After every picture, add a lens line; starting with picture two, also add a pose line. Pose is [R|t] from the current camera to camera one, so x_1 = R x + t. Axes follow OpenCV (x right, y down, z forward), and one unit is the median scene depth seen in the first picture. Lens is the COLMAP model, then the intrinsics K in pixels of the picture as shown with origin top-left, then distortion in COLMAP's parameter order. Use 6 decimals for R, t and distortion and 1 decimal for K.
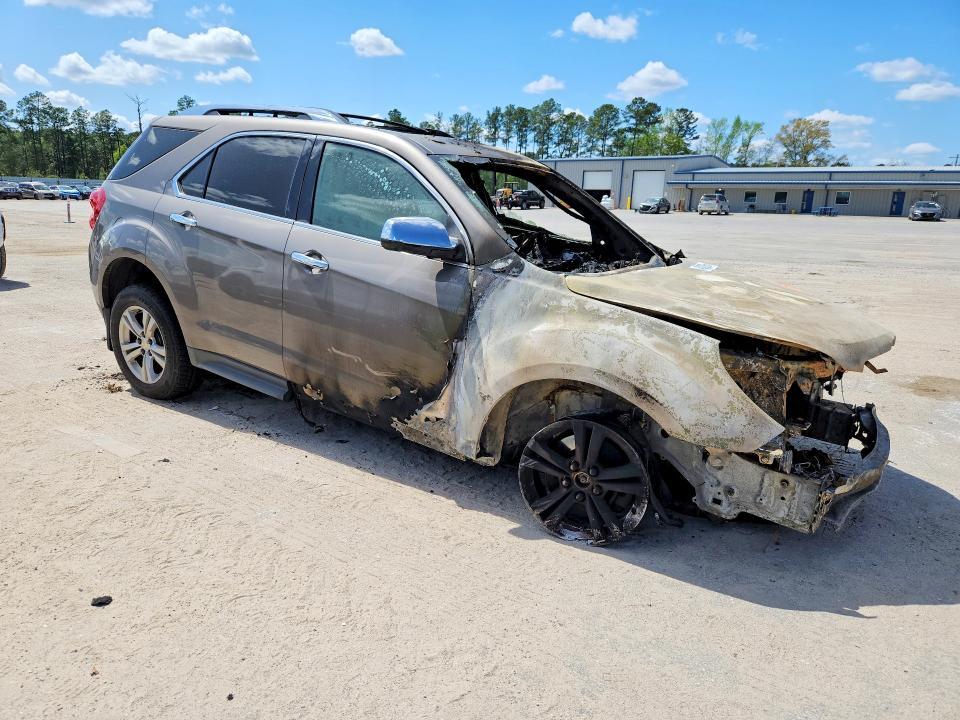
lens RADIAL K [[659.2, 0, 480.0], [0, 659.2, 360.0], [0, 0, 1]] dist [0.049508, -0.043210]
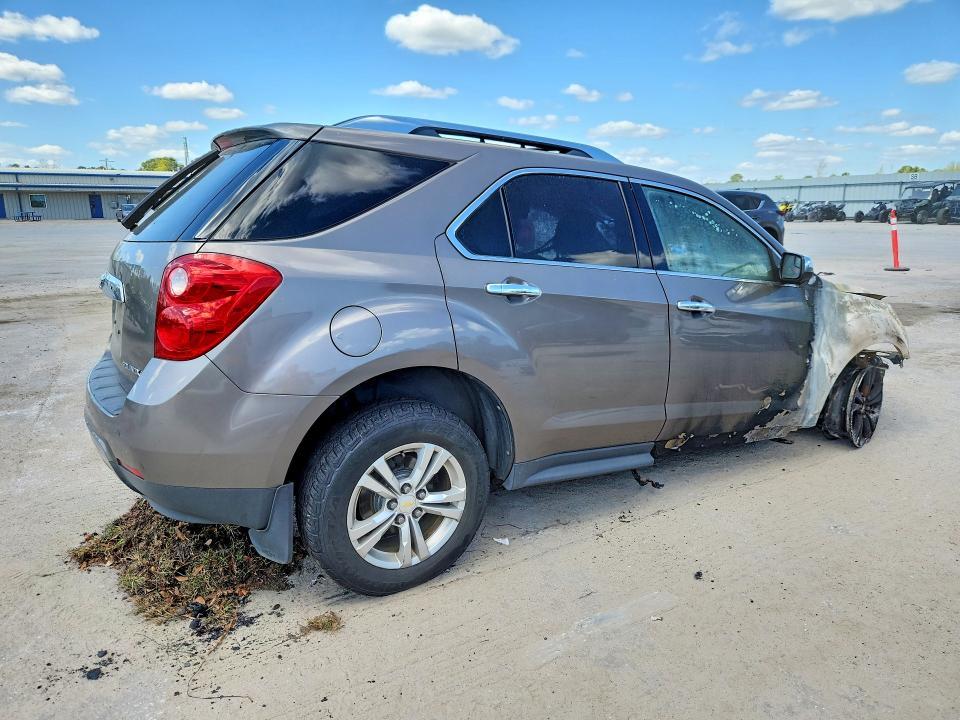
lens RADIAL K [[659.2, 0, 480.0], [0, 659.2, 360.0], [0, 0, 1]] dist [0.049508, -0.043210]
pose [[0.423648, -0.228738, 0.876471, -1.150749], [0.228976, 0.963210, 0.140698, -0.257939], [-0.876409, 0.141085, 0.460438, 0.753154]]
